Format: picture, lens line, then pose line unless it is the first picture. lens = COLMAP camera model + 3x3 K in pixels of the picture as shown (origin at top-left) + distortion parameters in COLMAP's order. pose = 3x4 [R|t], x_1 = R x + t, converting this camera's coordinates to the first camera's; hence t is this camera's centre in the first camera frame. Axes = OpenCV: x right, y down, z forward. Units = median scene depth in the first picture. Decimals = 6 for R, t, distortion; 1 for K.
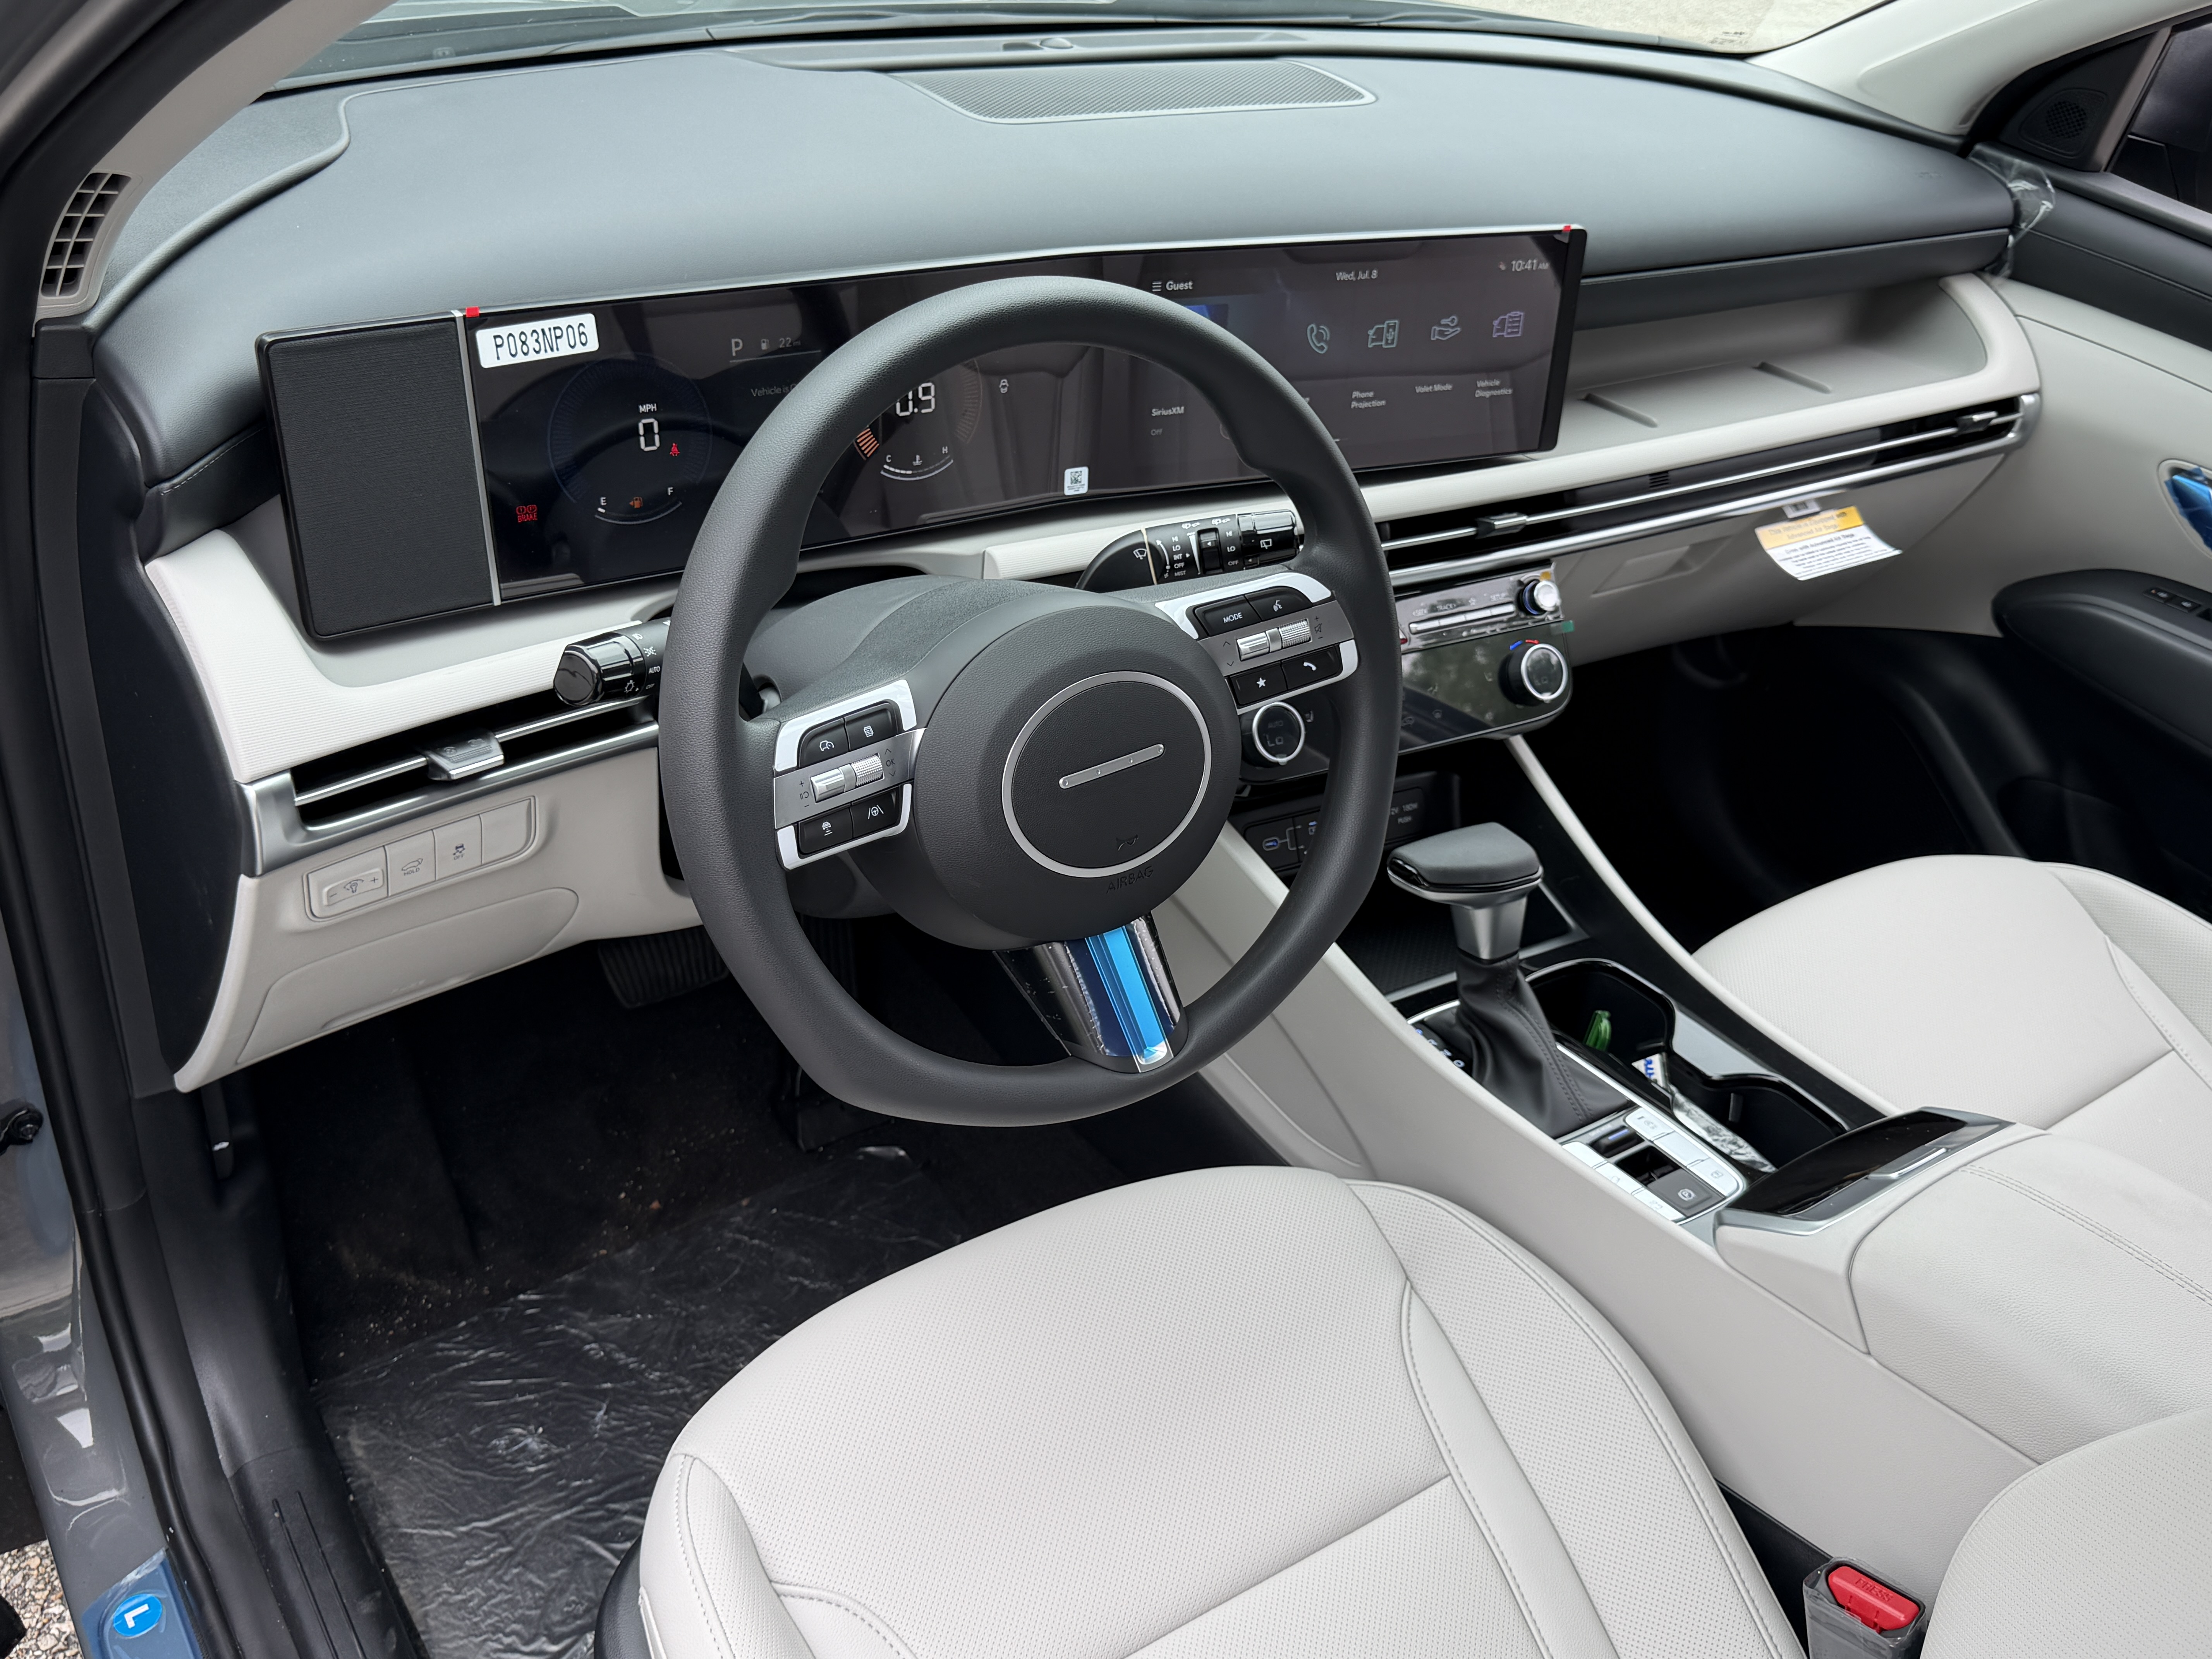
lens RADIAL K [[1906.5, 0, 1102.0], [0, 1906.5, 859.4], [0, 0, 1]] dist [0.093148, -0.087307]
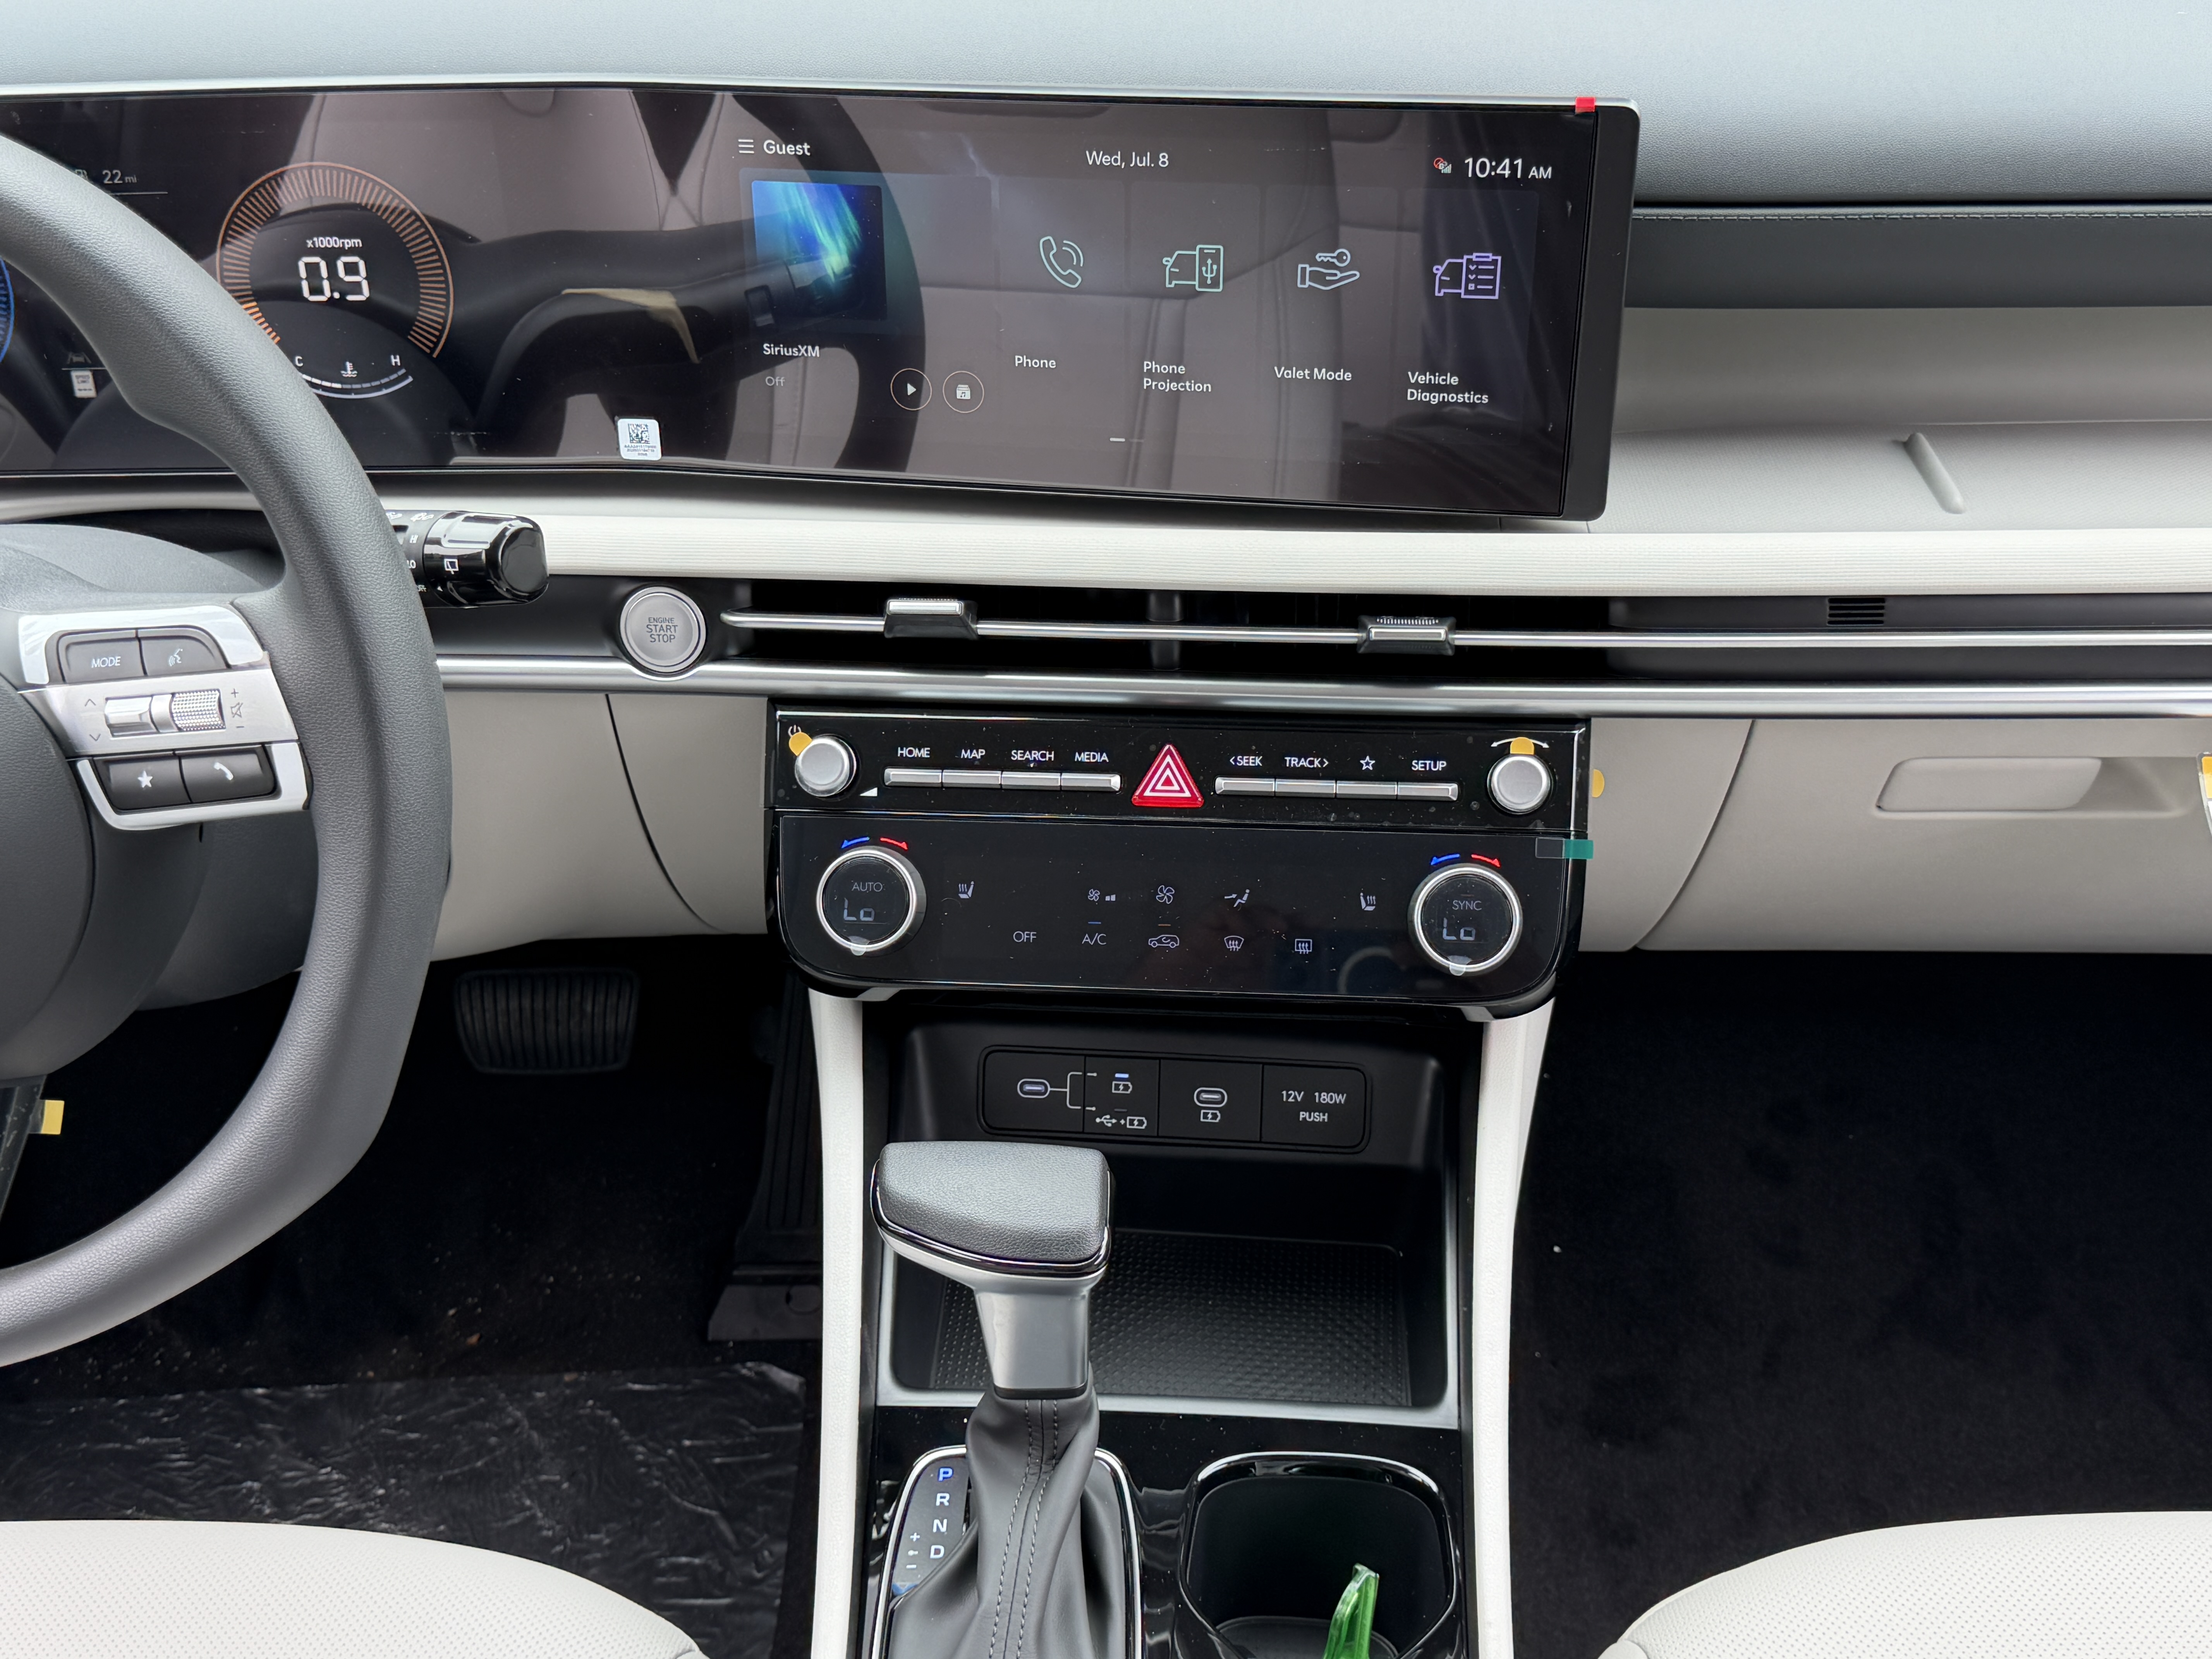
lens RADIAL K [[2477.9, 0, 1087.3], [0, 2477.9, 837.5], [0, 0, 1]] dist [0.094527, 0.000000]
pose [[0.796381, 0.221588, -0.562739, 0.600836], [-0.237763, 0.970253, 0.045576, -0.142615], [0.556099, 0.097503, 0.825377, 0.411734]]
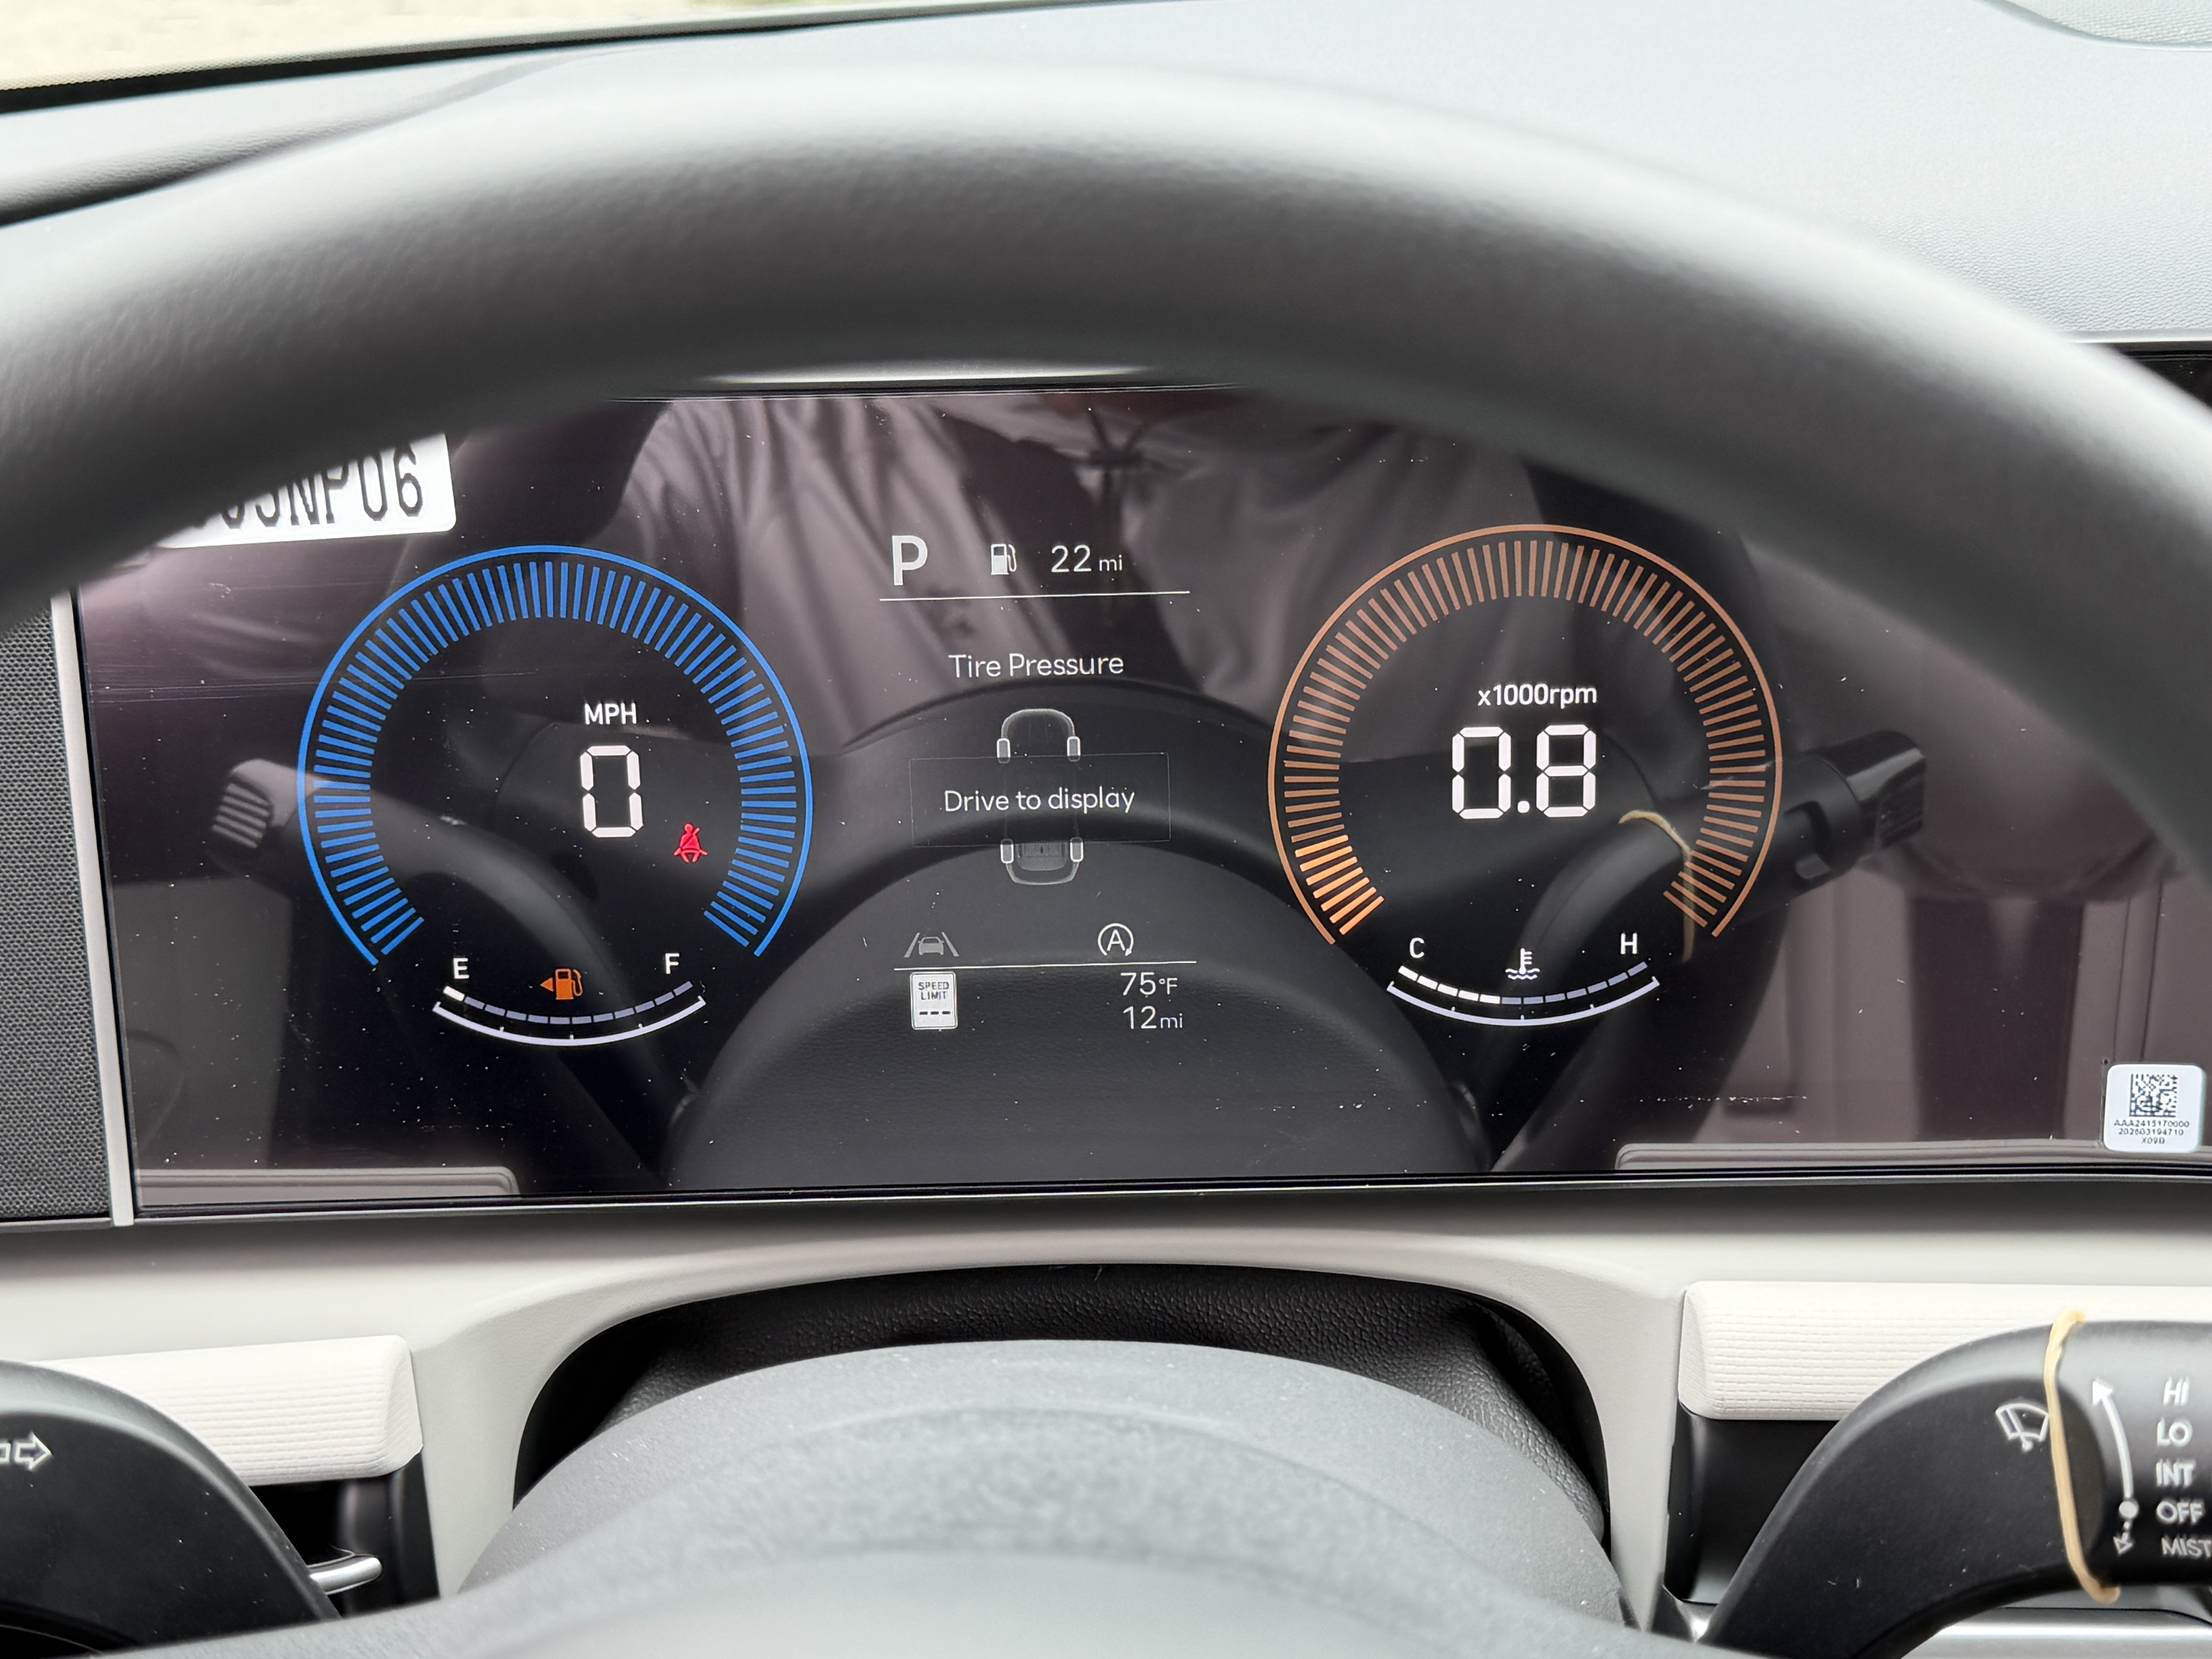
lens RADIAL K [[3012.1, 0, 1113.9], [0, 3012.1, 847.6], [0, 0, 1]] dist [0.117876, 0.000000]
pose [[0.814686, 0.084911, -0.573652, 0.119059], [-0.228222, 0.956340, -0.182559, -0.116087], [0.533105, 0.279649, 0.798496, 0.539863]]
